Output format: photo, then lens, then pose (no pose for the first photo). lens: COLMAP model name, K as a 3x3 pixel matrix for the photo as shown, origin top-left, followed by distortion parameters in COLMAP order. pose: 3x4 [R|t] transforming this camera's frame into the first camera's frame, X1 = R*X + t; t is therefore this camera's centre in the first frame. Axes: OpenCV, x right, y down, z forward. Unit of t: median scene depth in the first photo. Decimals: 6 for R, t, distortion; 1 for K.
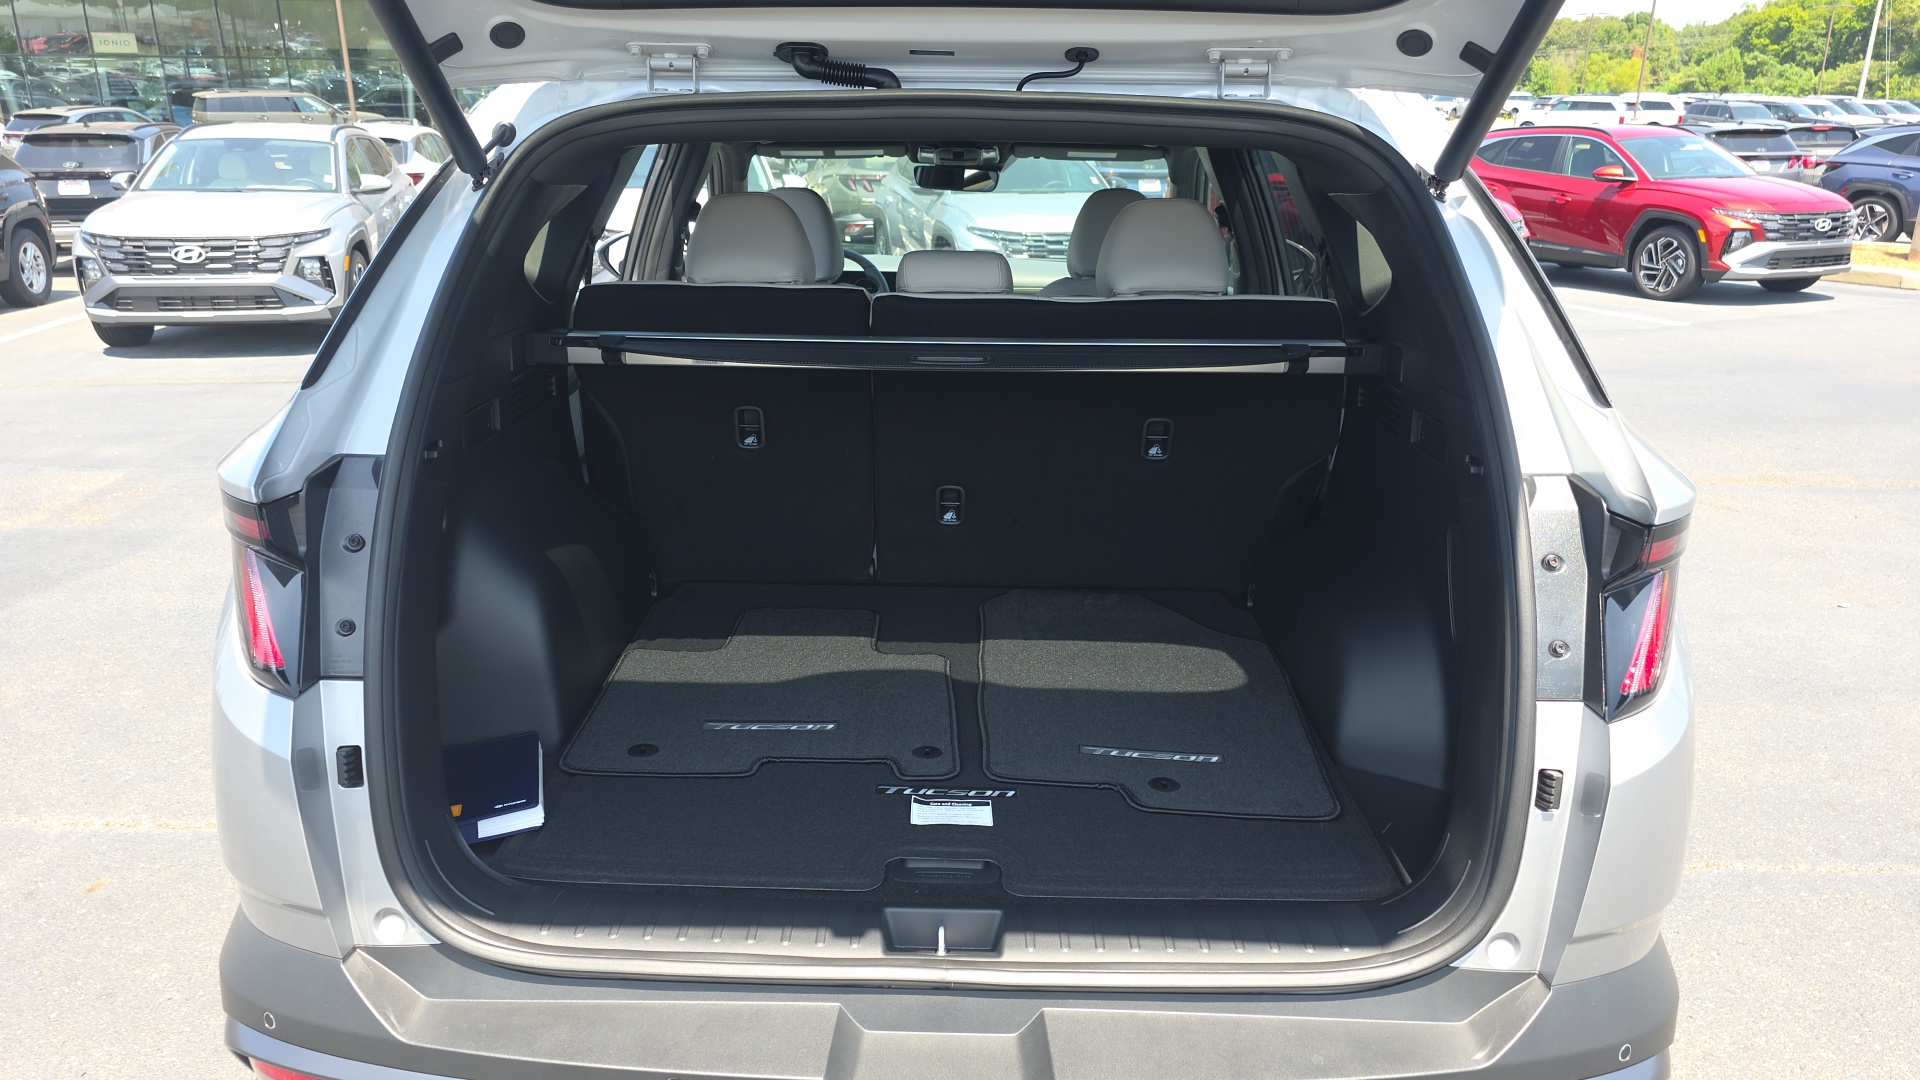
lens RADIAL K [[1295.5, 0, 960.0], [0, 1295.5, 540.0], [0, 0, 1]] dist [0.052841, -0.047322]
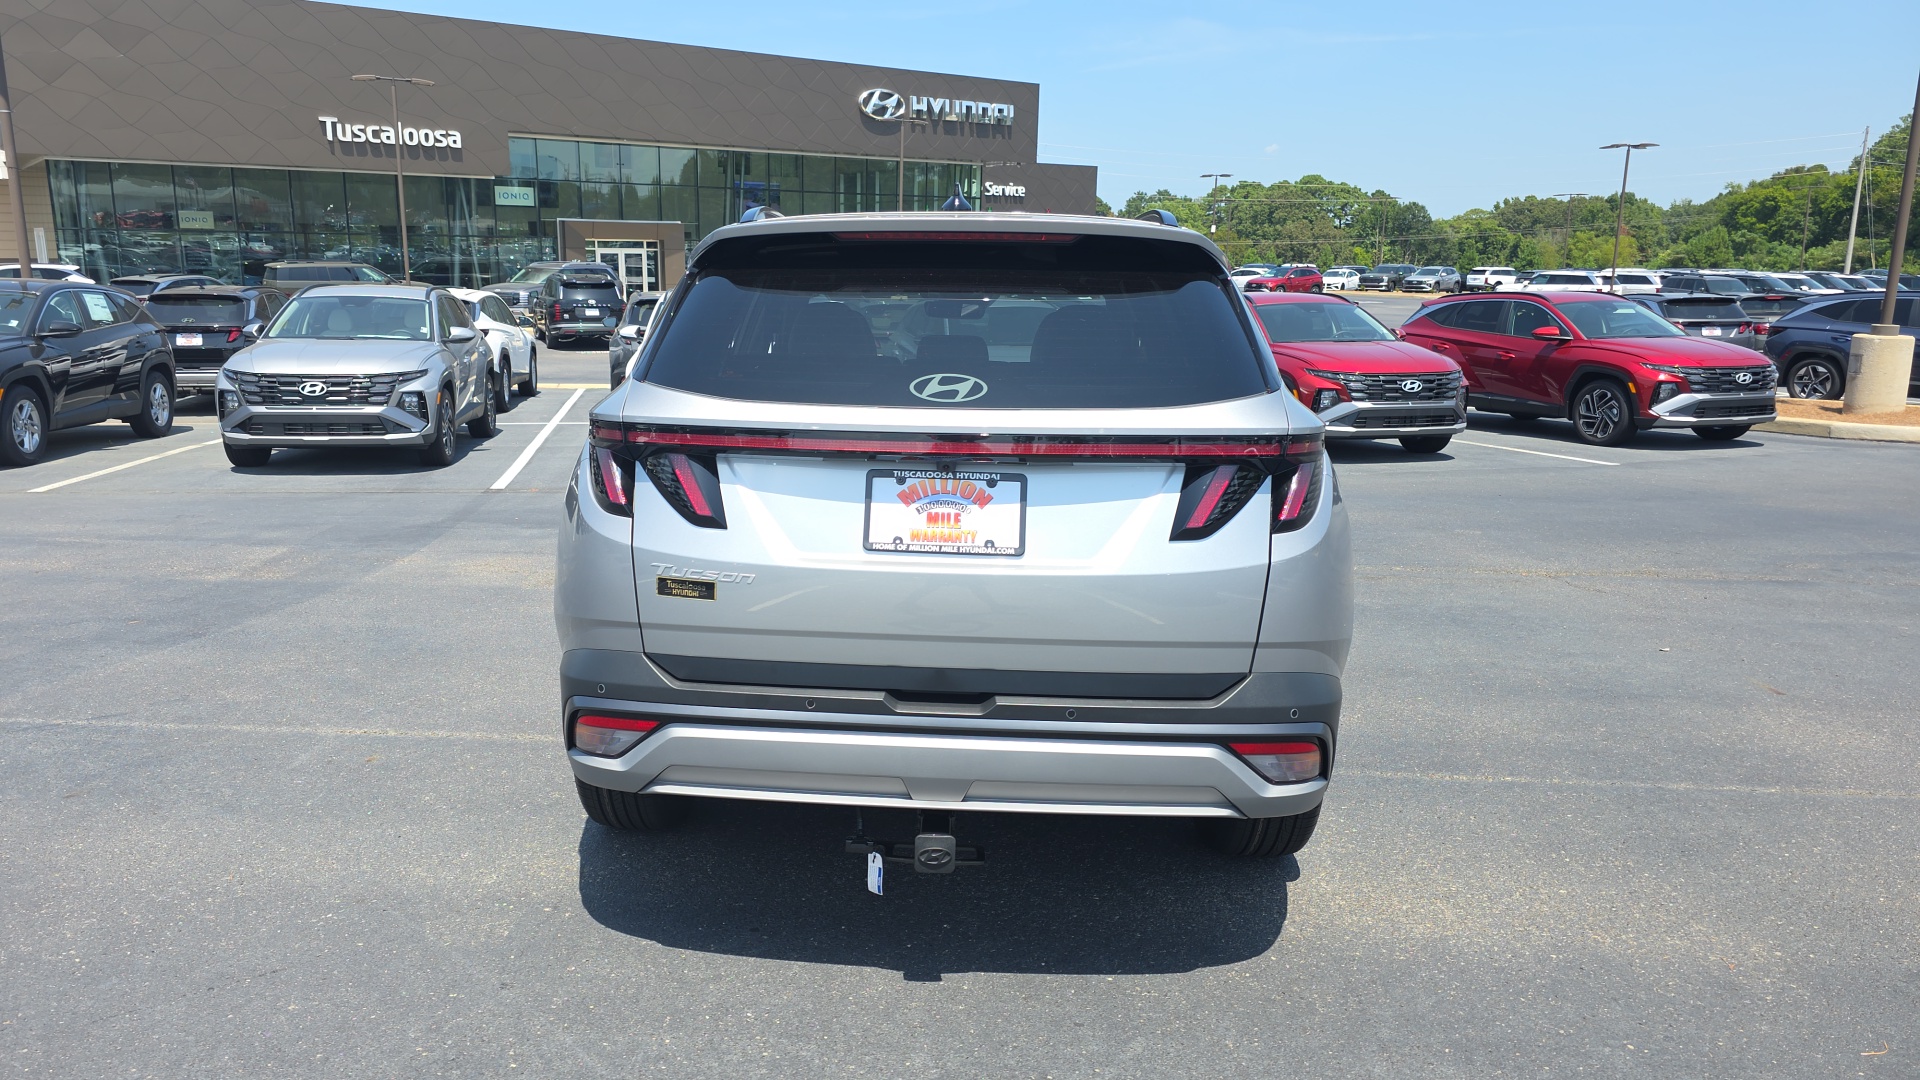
lens RADIAL K [[1313.4, 0, 924.7], [0, 1313.4, 535.7], [0, 0, 1]] dist [0.077630, -0.076697]
pose [[0.999631, 0.006846, -0.026305, 0.001290], [-0.010222, 0.991407, -0.130411, 0.043375], [0.025186, 0.130631, 0.991111, -0.108855]]
